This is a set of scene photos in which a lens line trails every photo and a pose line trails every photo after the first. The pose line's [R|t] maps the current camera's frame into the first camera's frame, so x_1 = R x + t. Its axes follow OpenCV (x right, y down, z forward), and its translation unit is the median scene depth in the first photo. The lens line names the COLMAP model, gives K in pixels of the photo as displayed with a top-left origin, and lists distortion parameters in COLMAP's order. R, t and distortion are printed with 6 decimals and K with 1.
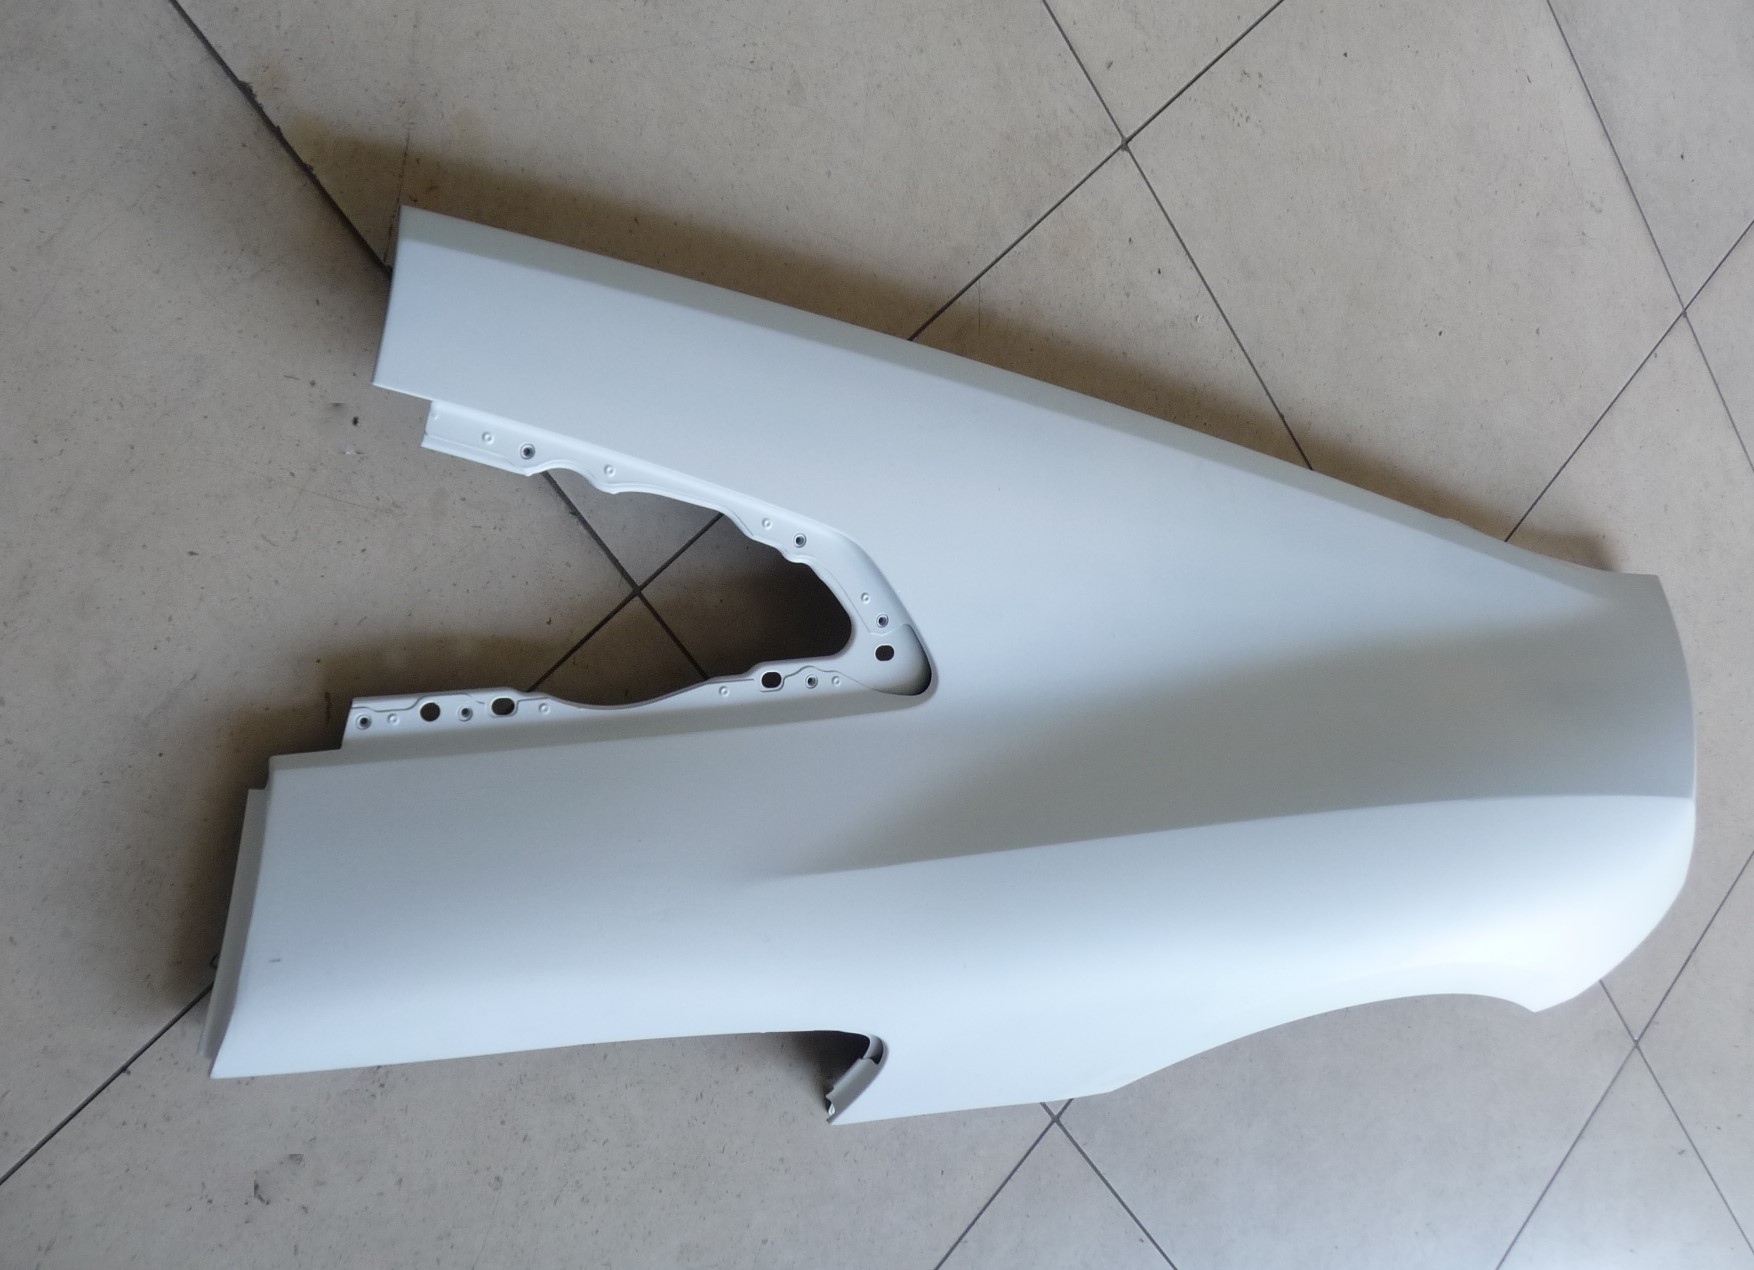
lens RADIAL K [[1644.6, 0, 877.0], [0, 1644.6, 635.0], [0, 0, 1]] dist [-0.027248, -0.002464]
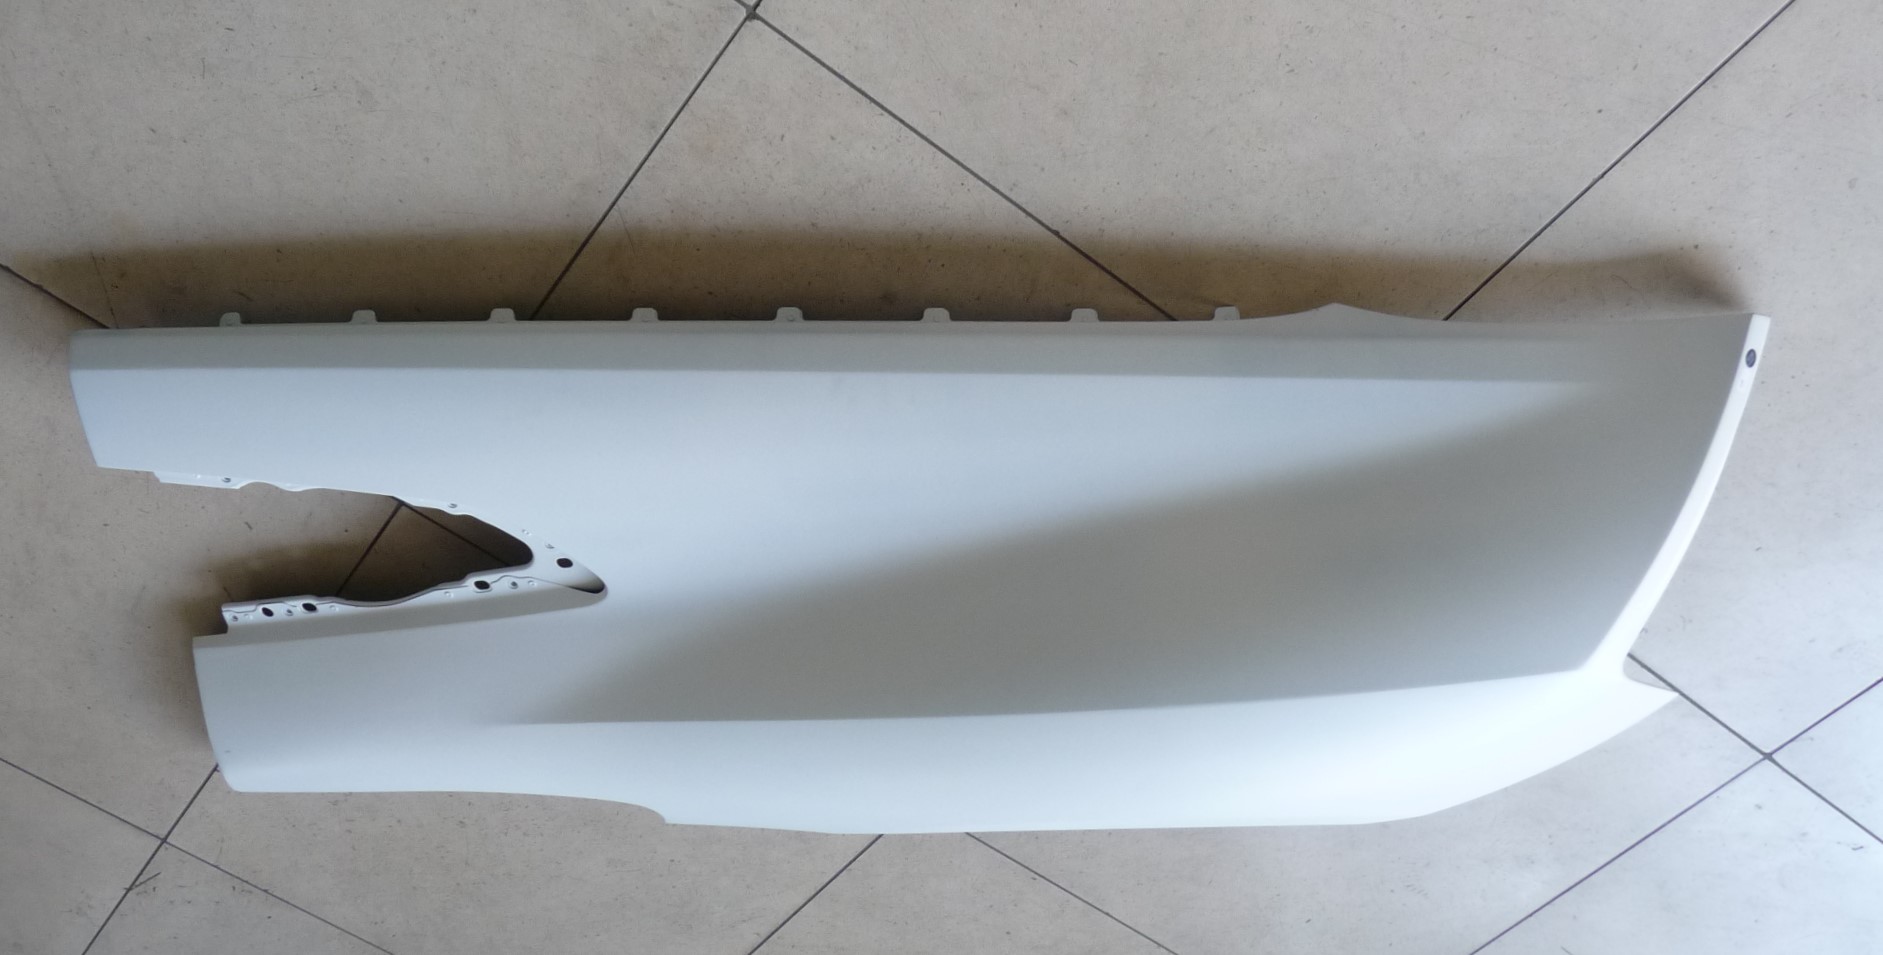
lens RADIAL K [[1629.8, 0, 941.5], [0, 1629.8, 477.5], [0, 0, 1]] dist [-0.050070, 0.065279]
pose [[0.788916, 0.174446, -0.589219, 0.948497], [0.192434, 0.840496, 0.506493, -0.614551], [0.583592, -0.512967, 0.629512, 0.457476]]
